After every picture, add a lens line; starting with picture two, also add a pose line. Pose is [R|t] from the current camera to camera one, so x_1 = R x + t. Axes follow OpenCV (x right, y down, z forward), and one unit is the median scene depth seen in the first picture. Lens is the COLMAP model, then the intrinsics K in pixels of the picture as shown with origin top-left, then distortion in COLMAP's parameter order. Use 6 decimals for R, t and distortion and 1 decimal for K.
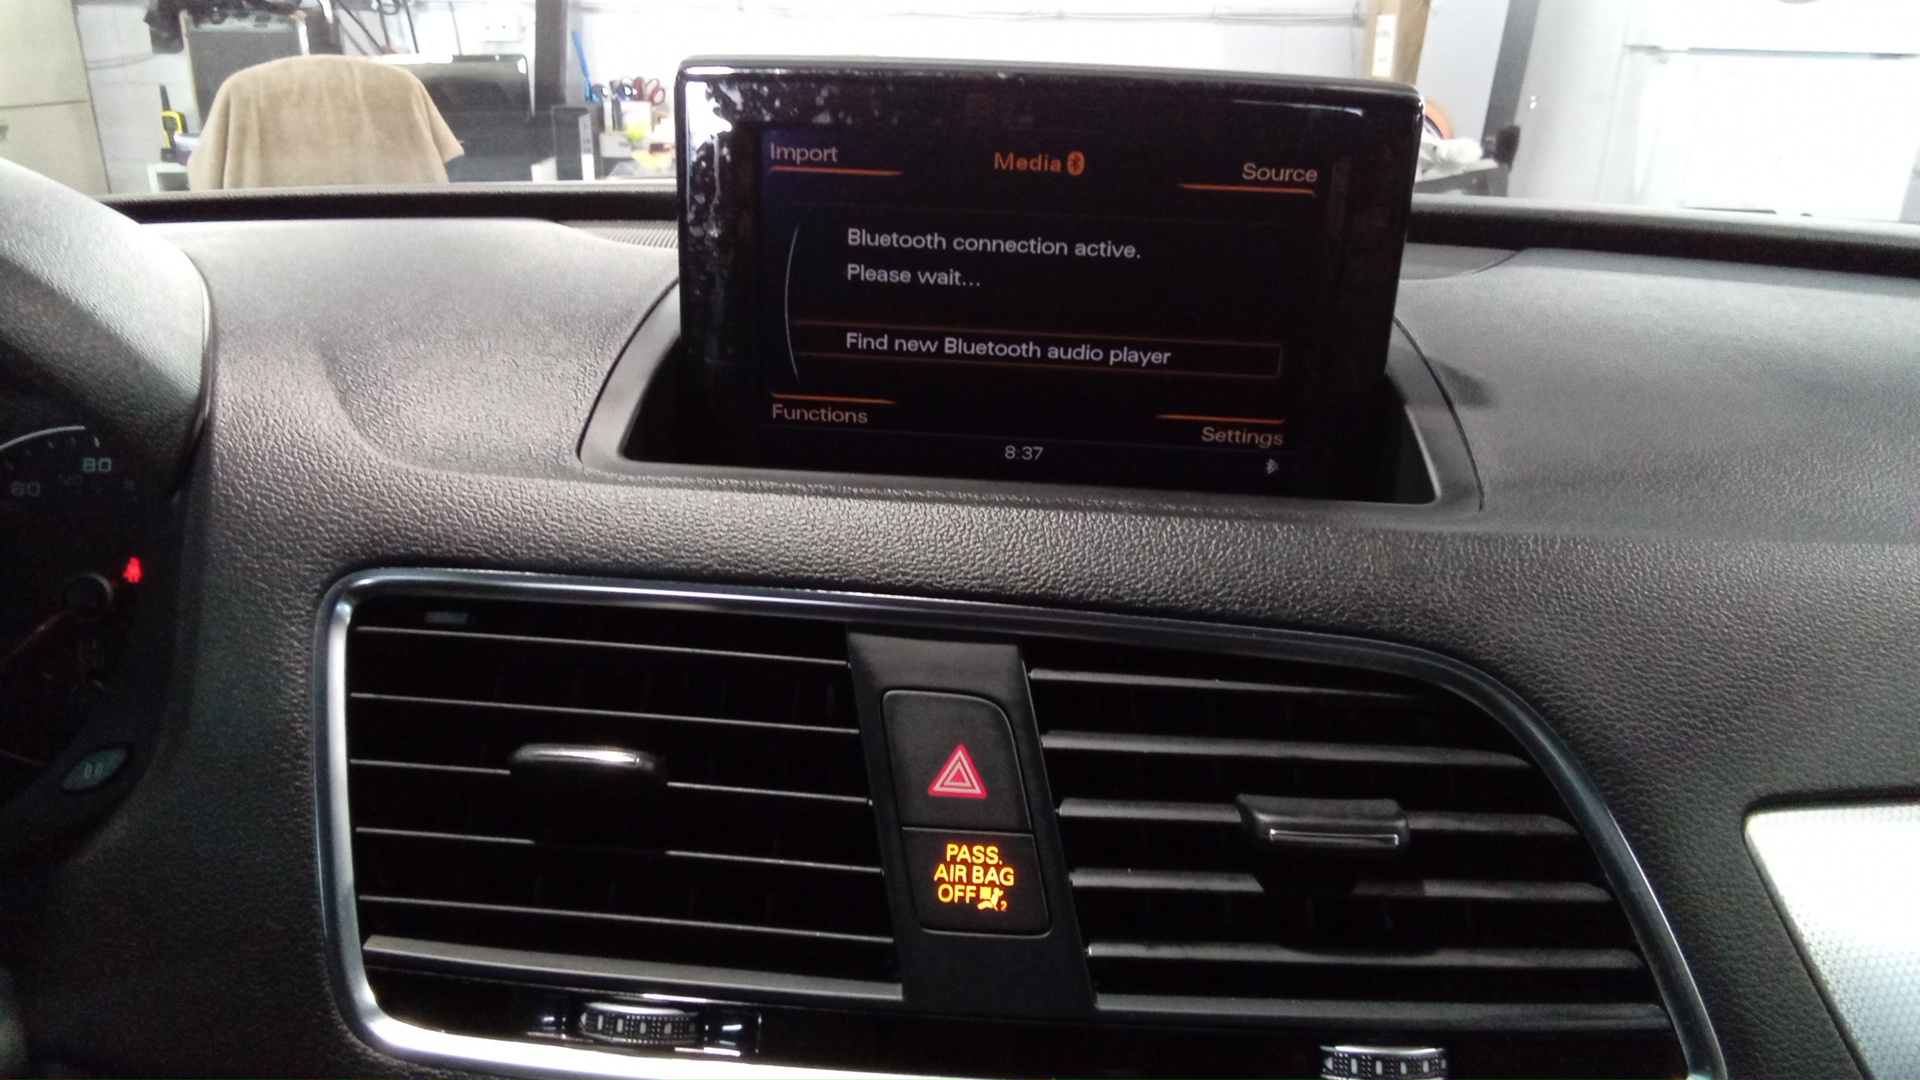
lens RADIAL K [[1313.1, 0, 949.5], [0, 1313.1, 527.2], [0, 0, 1]] dist [0.044096, -0.058148]
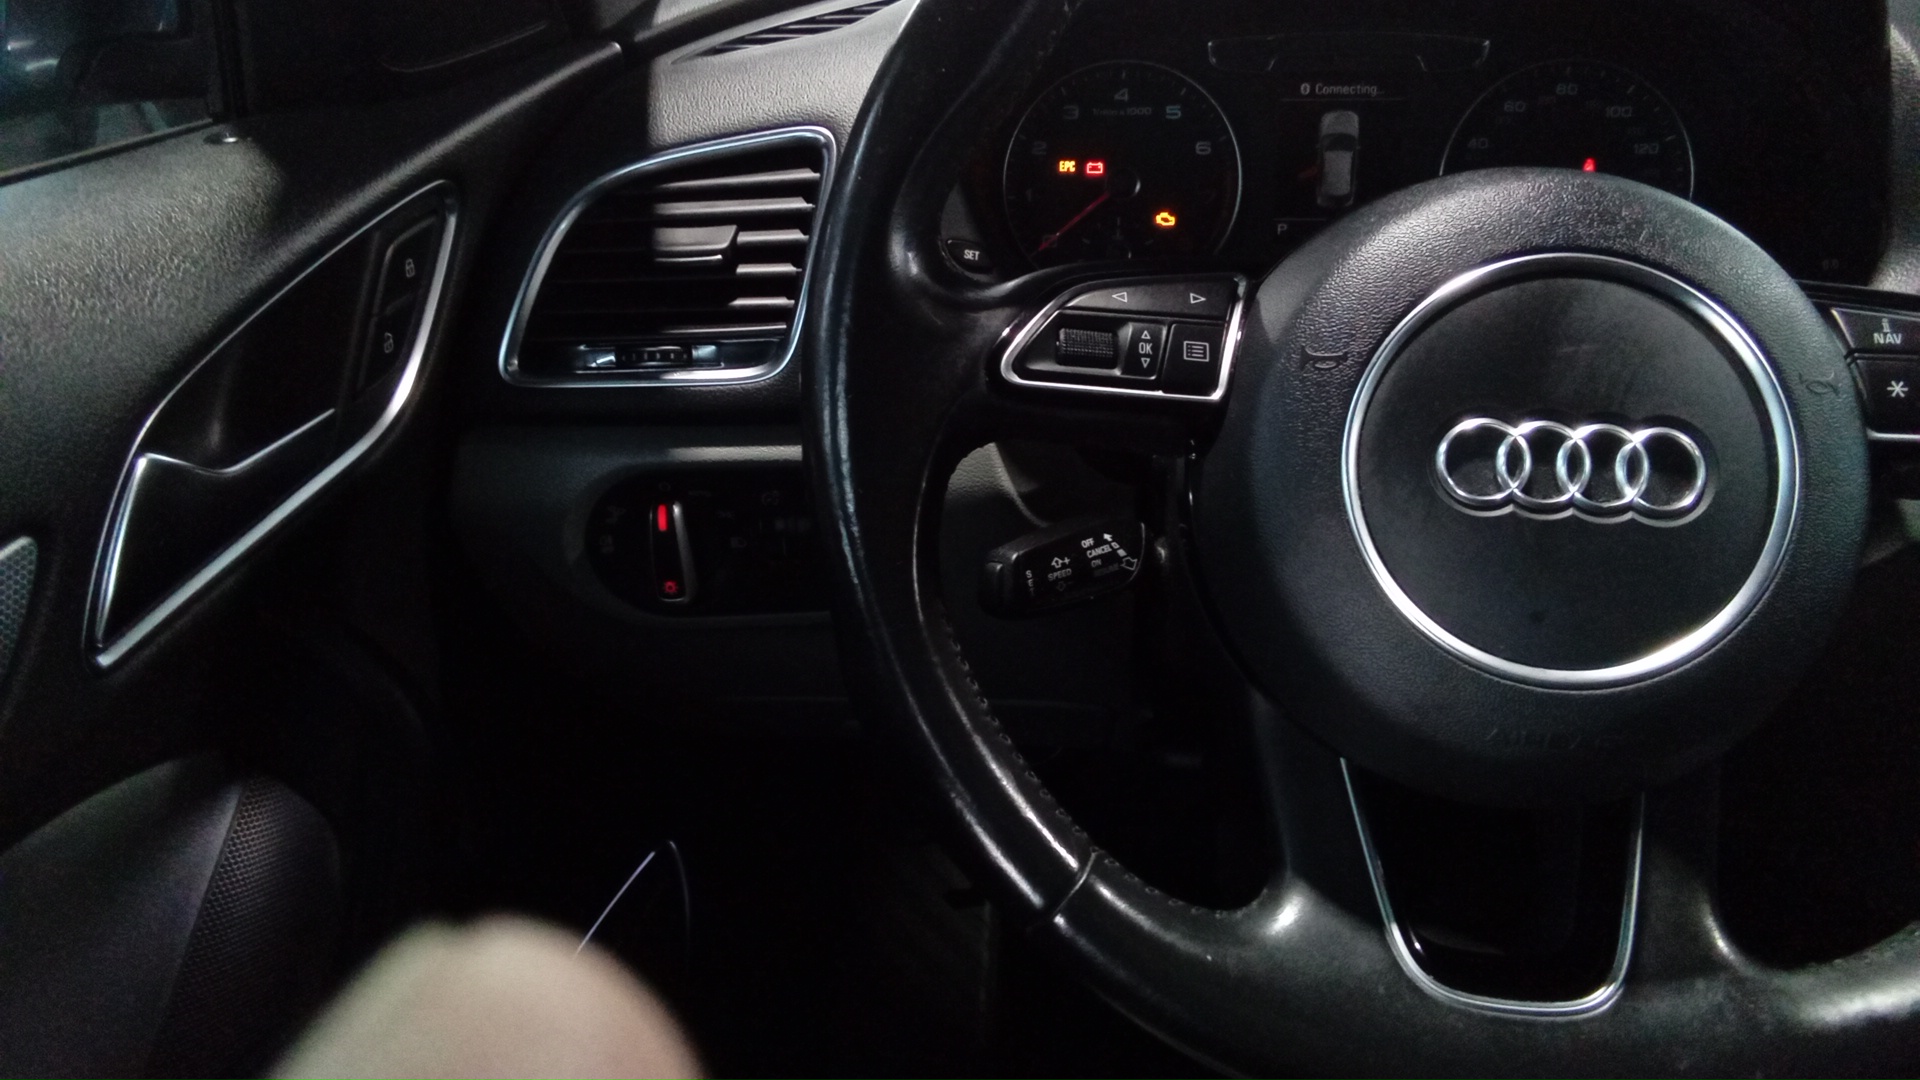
lens RADIAL K [[1313.1, 0, 953.7], [0, 1313.1, 524.0], [0, 0, 1]] dist [0.044096, -0.058148]
pose [[0.986184, 0.052410, -0.157146, -1.172691], [-0.026519, 0.986346, 0.162539, 0.218199], [0.163519, -0.156126, 0.974108, -0.585690]]
